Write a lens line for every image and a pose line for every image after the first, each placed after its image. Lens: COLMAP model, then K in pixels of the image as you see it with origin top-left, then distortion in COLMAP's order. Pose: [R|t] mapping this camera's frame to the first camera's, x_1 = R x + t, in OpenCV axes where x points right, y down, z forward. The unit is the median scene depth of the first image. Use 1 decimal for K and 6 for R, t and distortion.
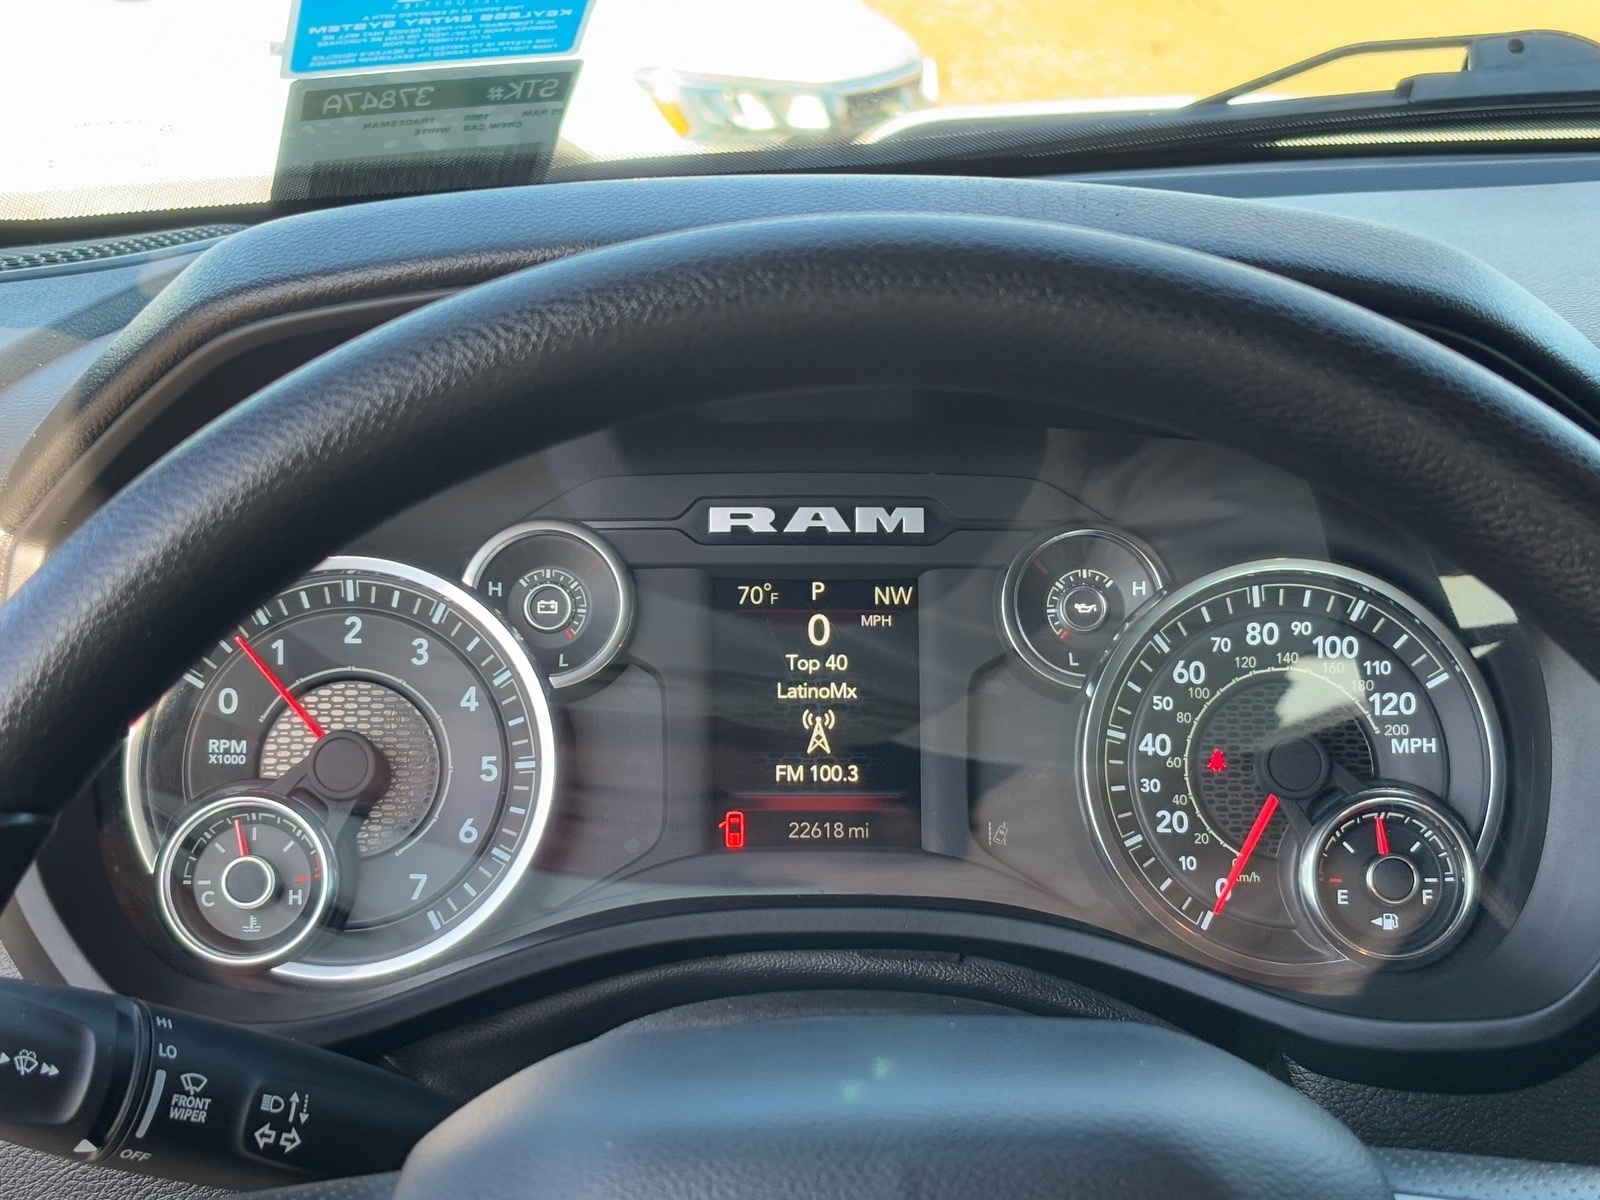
lens RADIAL K [[2910.1, 0, 760.2], [0, 2910.1, 519.2], [0, 0, 1]] dist [0.093064, 0.000000]
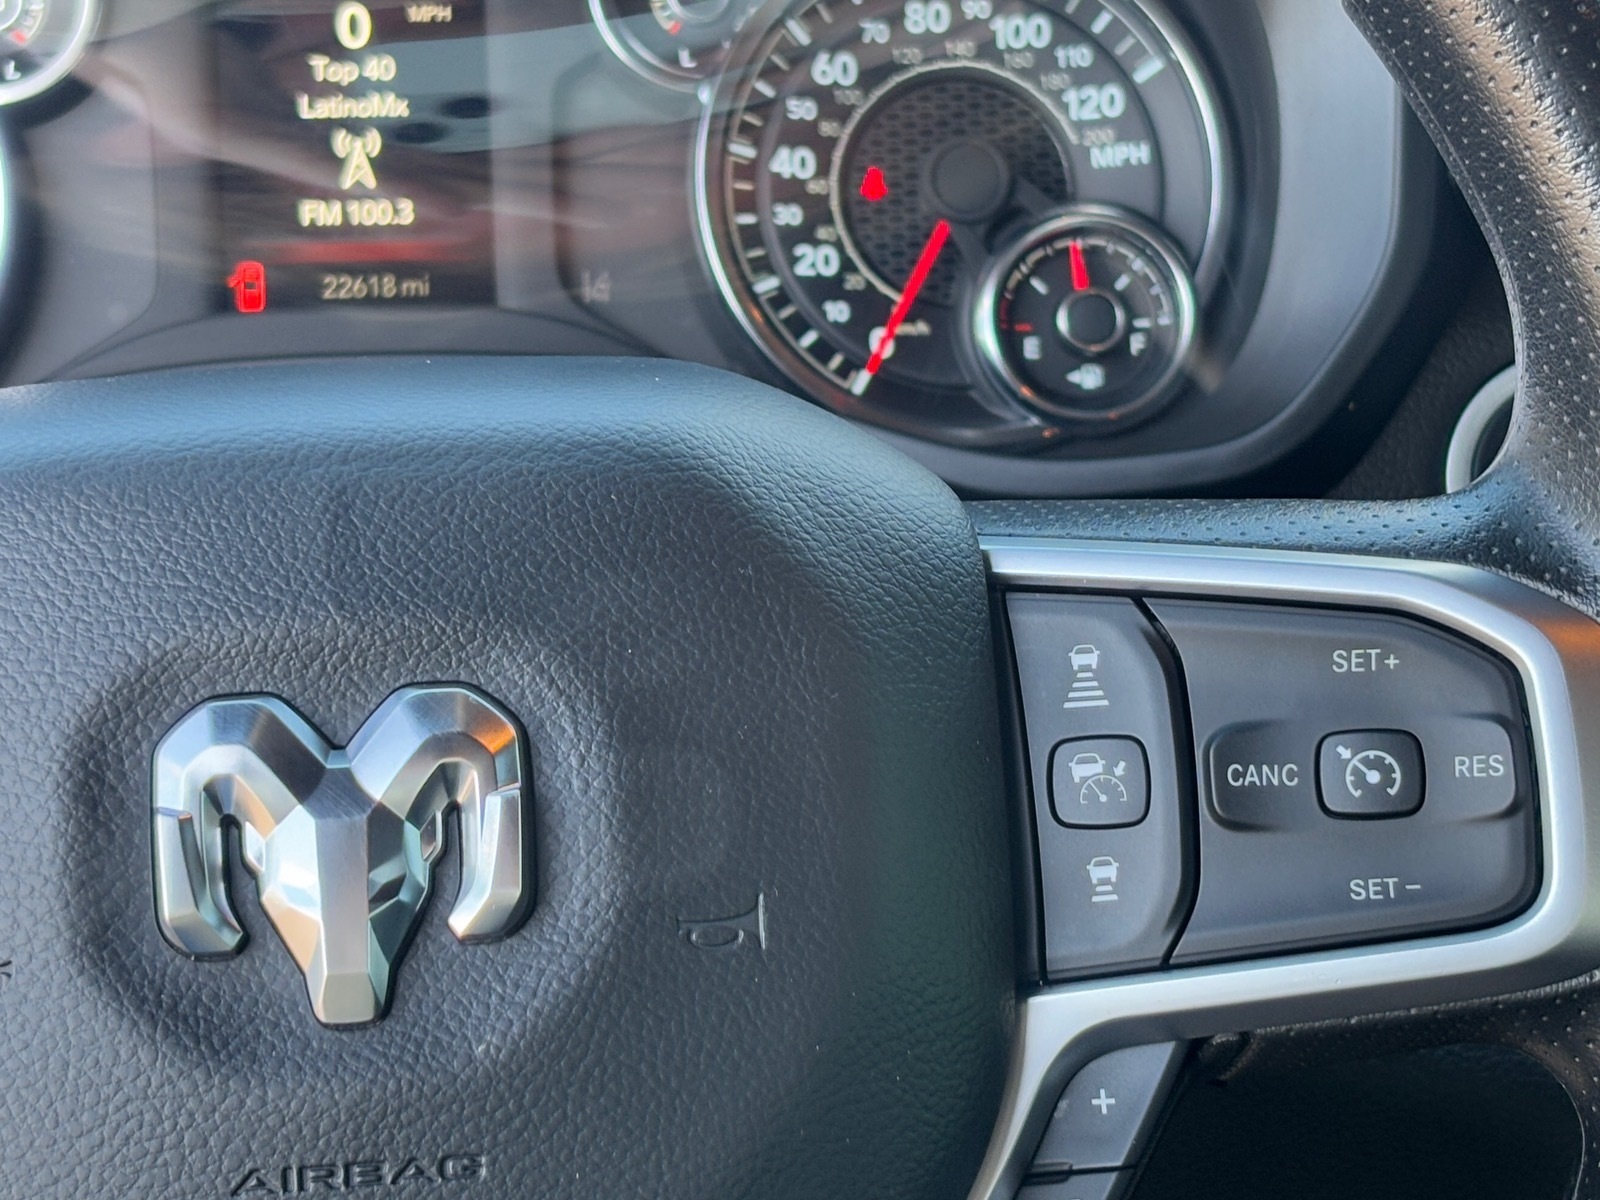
lens RADIAL K [[3739.9, 0, 839.1], [0, 3739.9, 560.8], [0, 0, 1]] dist [0.139158, 0.000000]
pose [[0.996610, -0.033109, 0.075315, 0.069347], [0.027459, 0.996817, 0.074847, 0.109321], [-0.077553, -0.072525, 0.994347, -0.002854]]
